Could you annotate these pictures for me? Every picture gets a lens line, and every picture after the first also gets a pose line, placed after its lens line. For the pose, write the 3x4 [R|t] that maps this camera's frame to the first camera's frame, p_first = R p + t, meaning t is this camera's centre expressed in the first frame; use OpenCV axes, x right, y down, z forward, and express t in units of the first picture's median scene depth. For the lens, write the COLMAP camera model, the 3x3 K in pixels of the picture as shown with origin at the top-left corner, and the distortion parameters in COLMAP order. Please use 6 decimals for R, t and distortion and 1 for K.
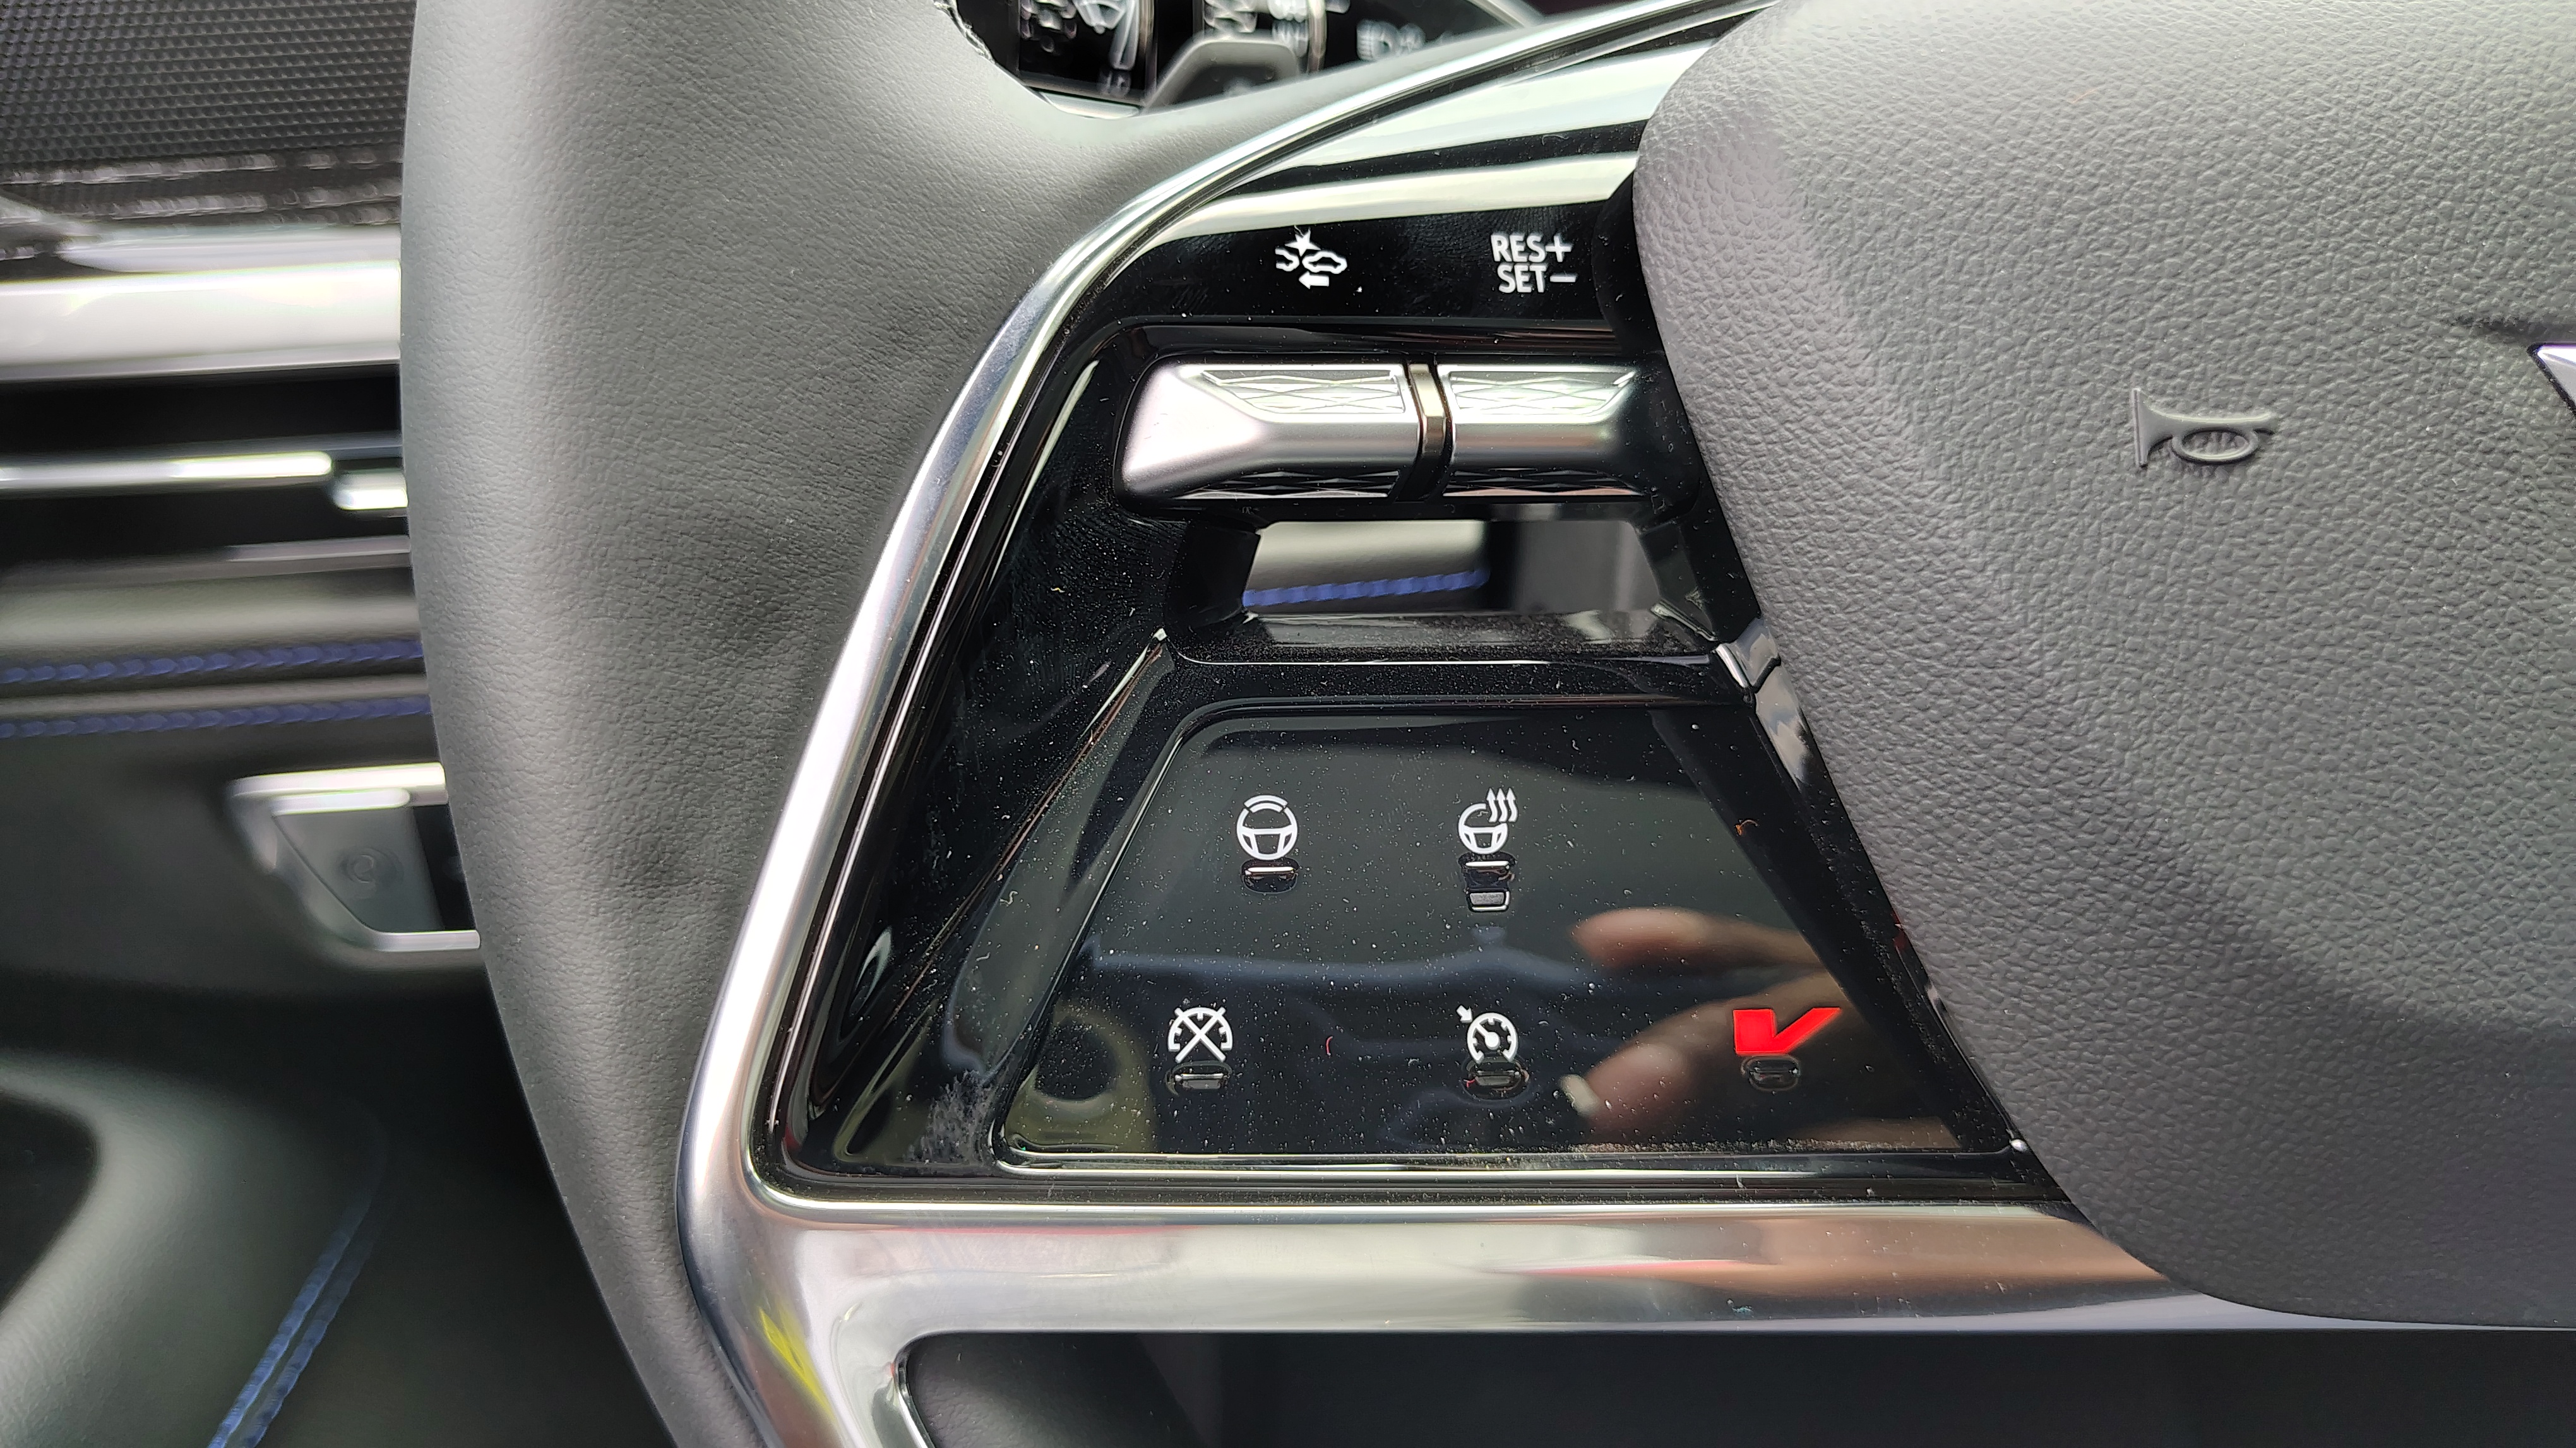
lens RADIAL K [[1794.3, 0, 1299.1], [0, 1794.3, 695.5], [0, 0, 1]] dist [0.029237, -0.081083]
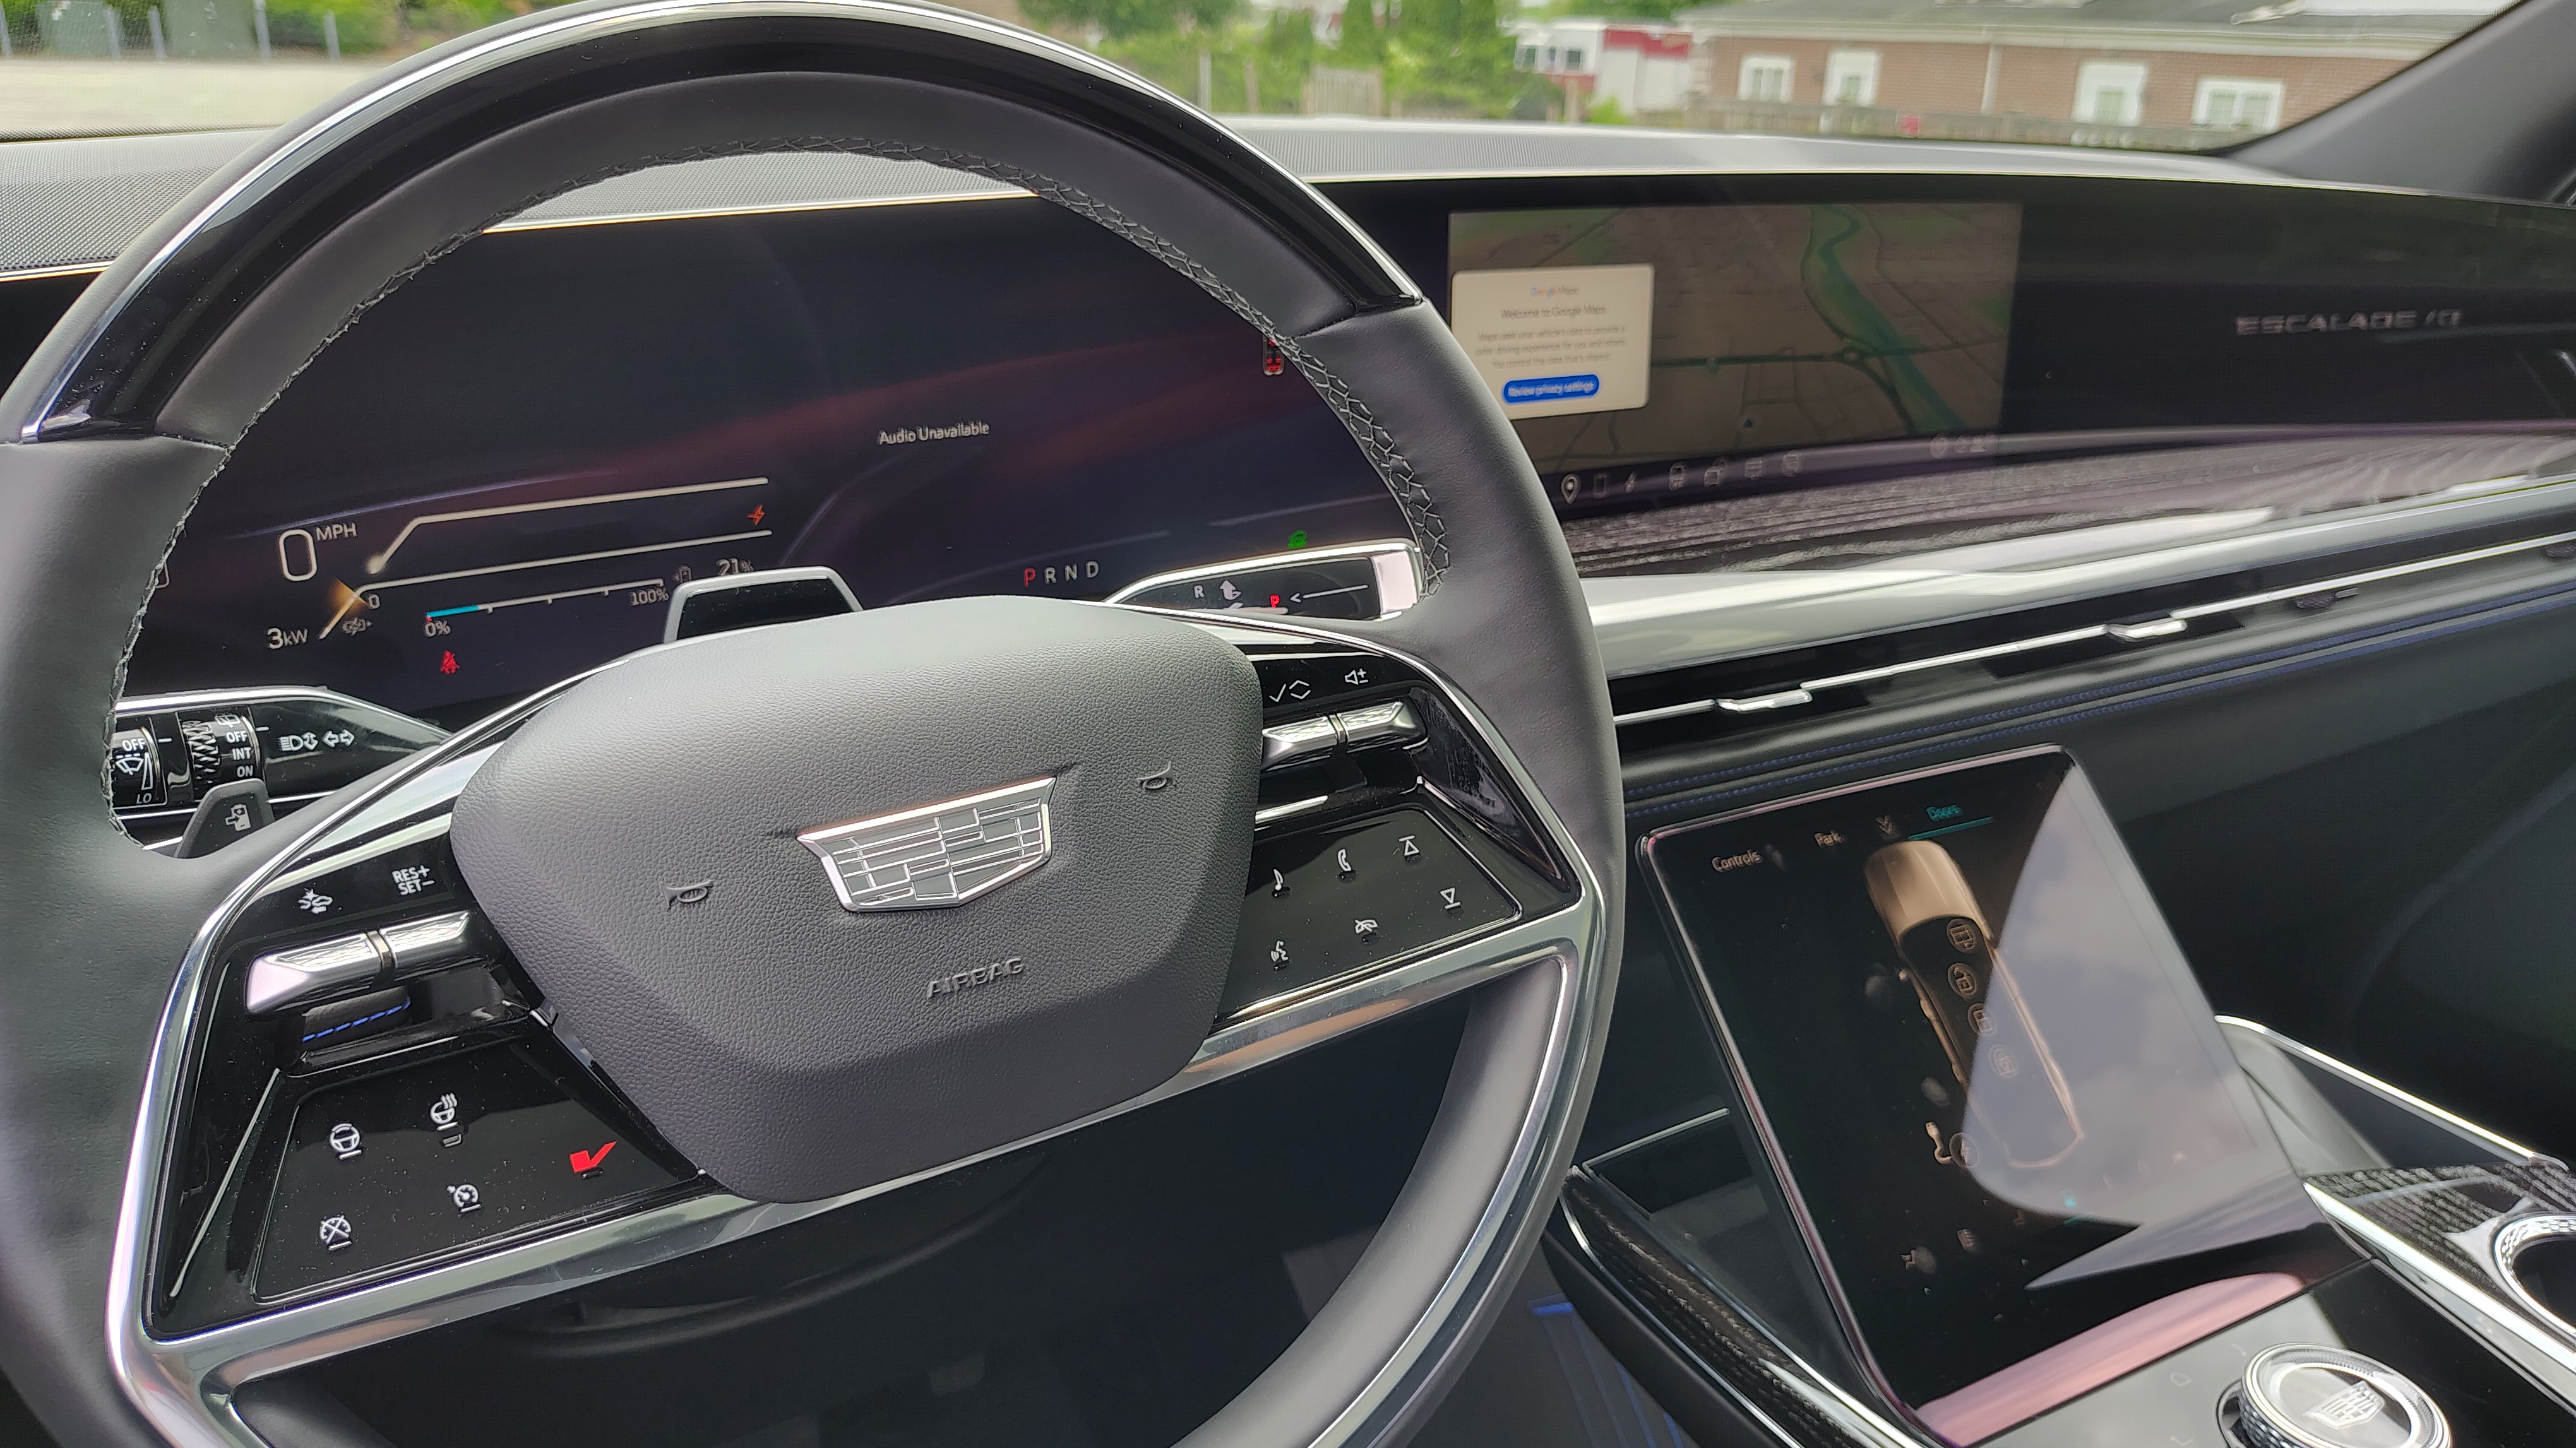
lens RADIAL K [[1794.3, 0, 1299.1], [0, 1794.3, 695.5], [0, 0, 1]] dist [0.029237, -0.081083]
pose [[0.814449, -0.169108, 0.555046, -0.207665], [0.266170, 0.958889, -0.098417, 0.082456], [-0.515584, 0.227892, 0.825977, -1.726164]]
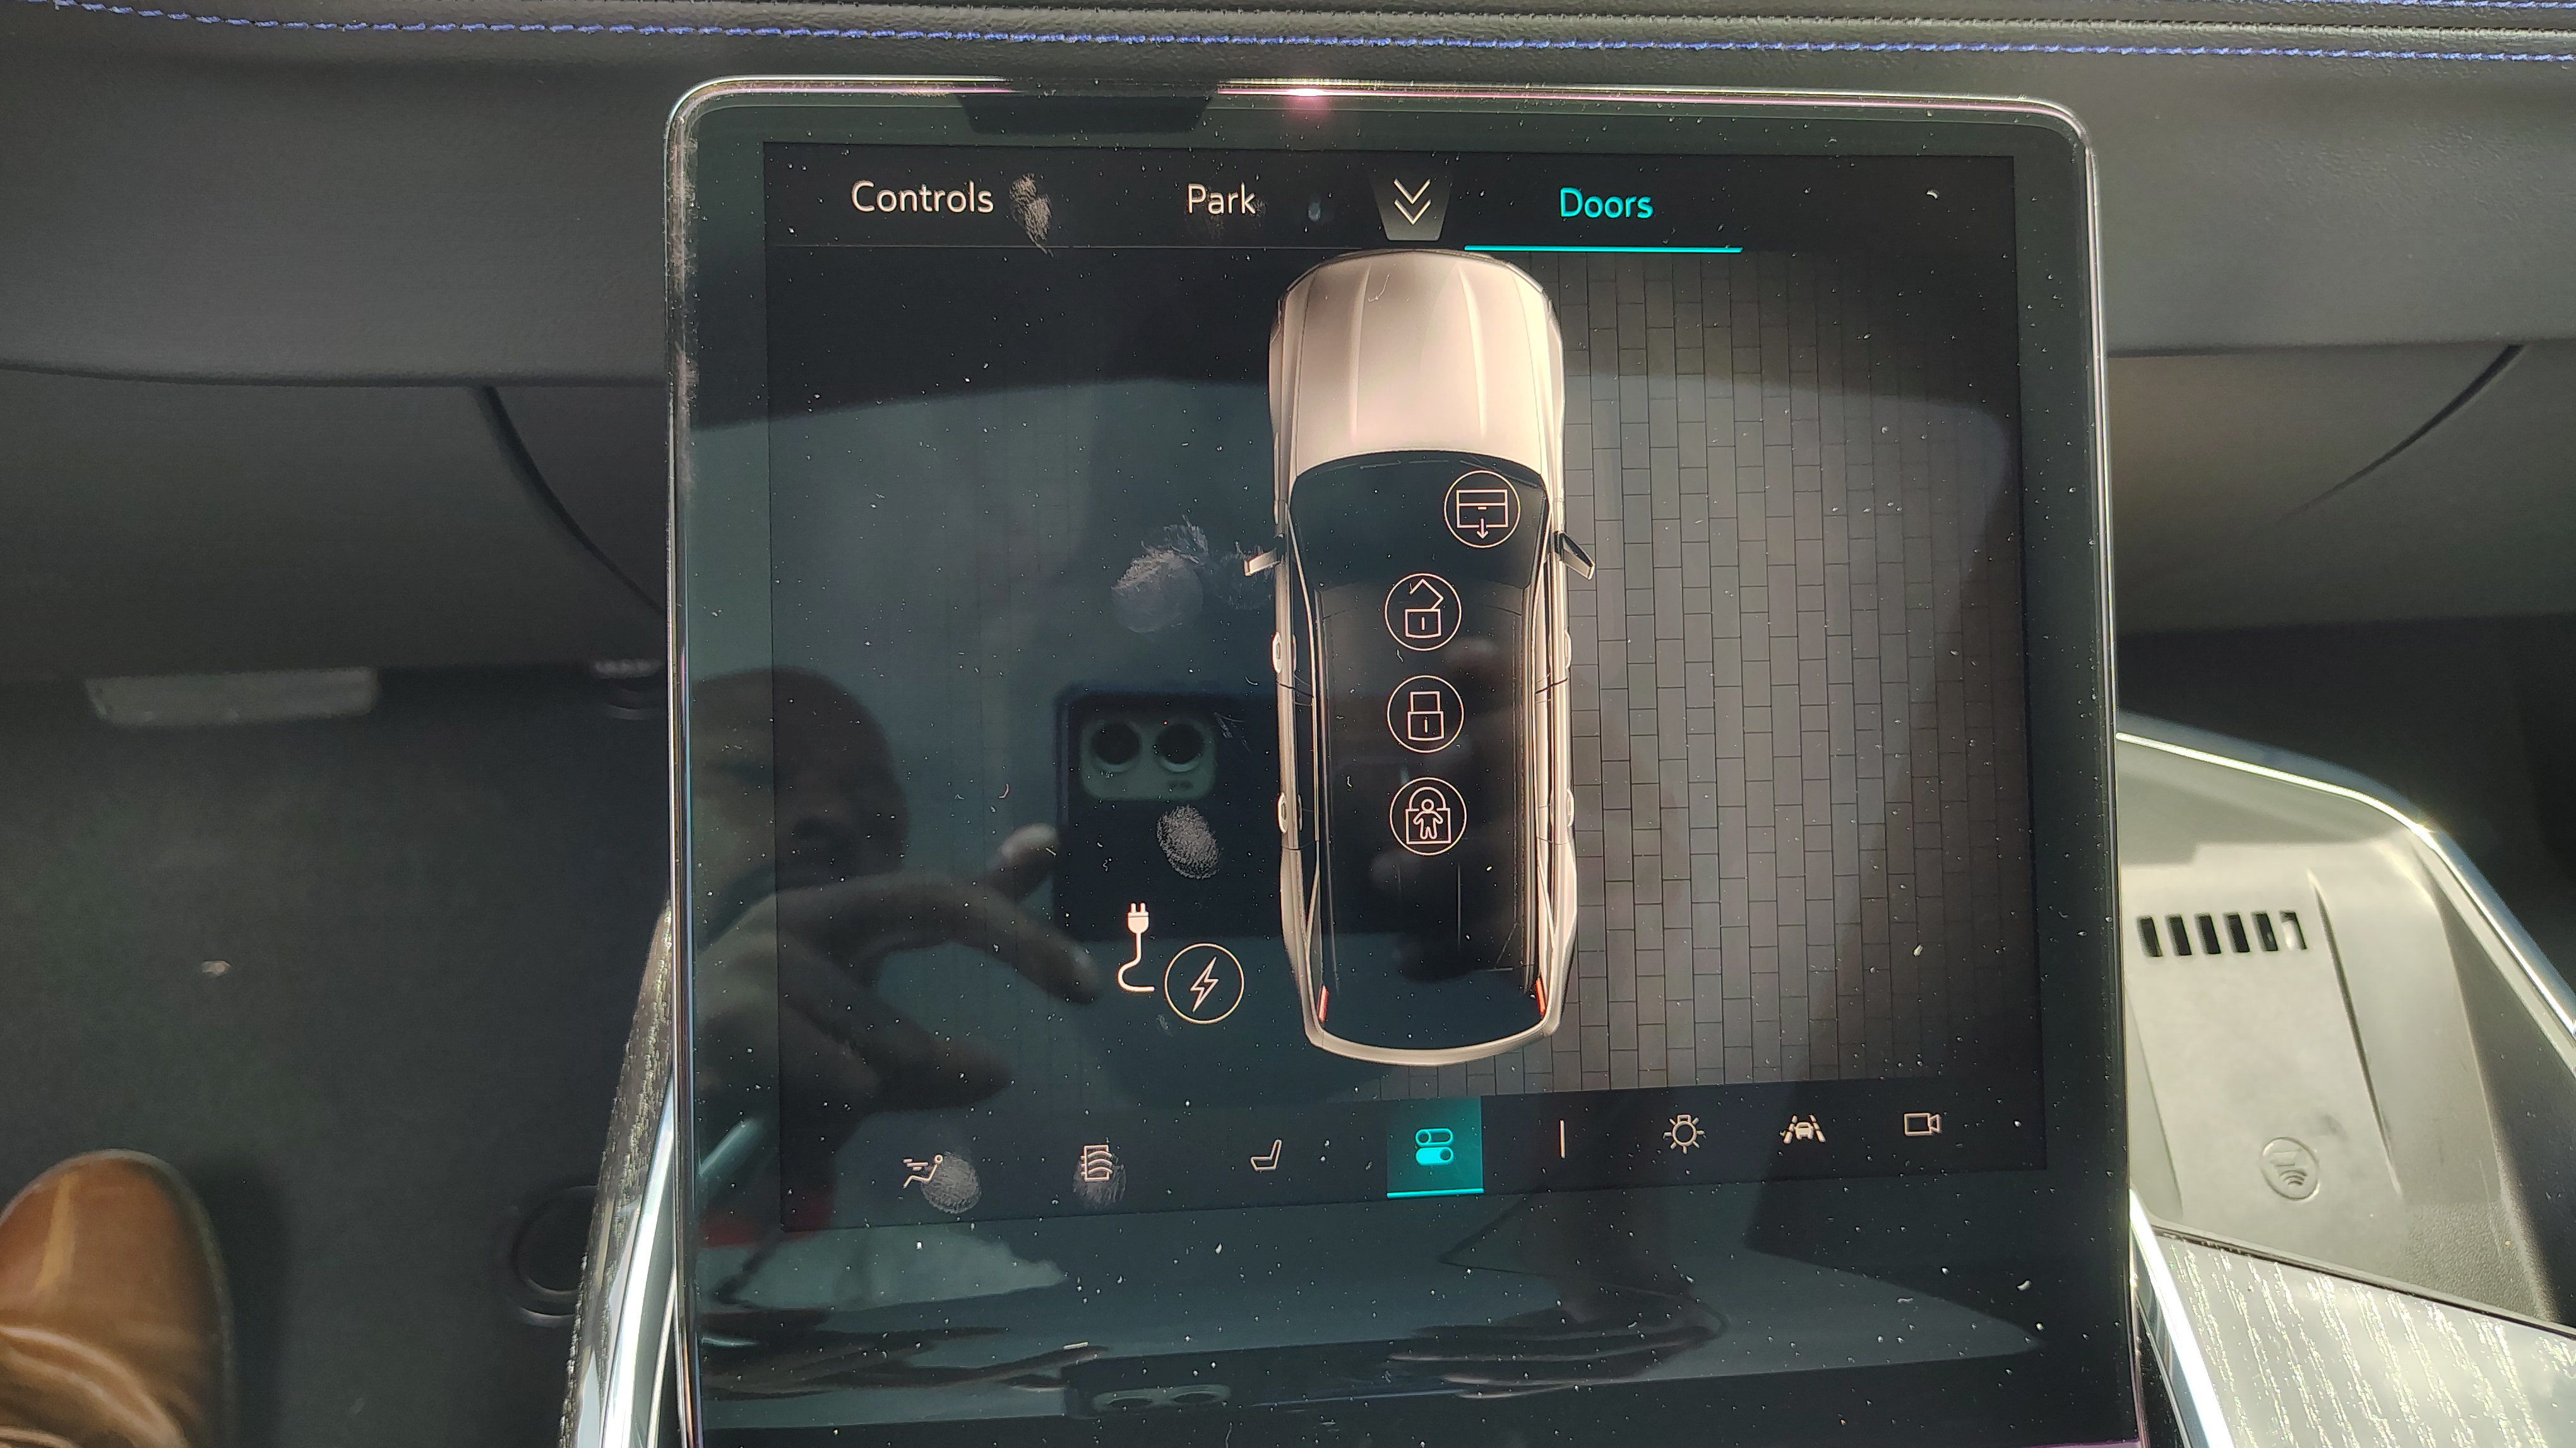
lens RADIAL K [[1794.3, 0, 1299.1], [0, 1794.3, 695.5], [0, 0, 1]] dist [0.029237, -0.081083]
pose [[0.978831, -0.096885, 0.180288, 3.188723], [0.050494, 0.967948, 0.246021, 0.395593], [-0.198346, -0.231709, 0.952350, -0.426814]]
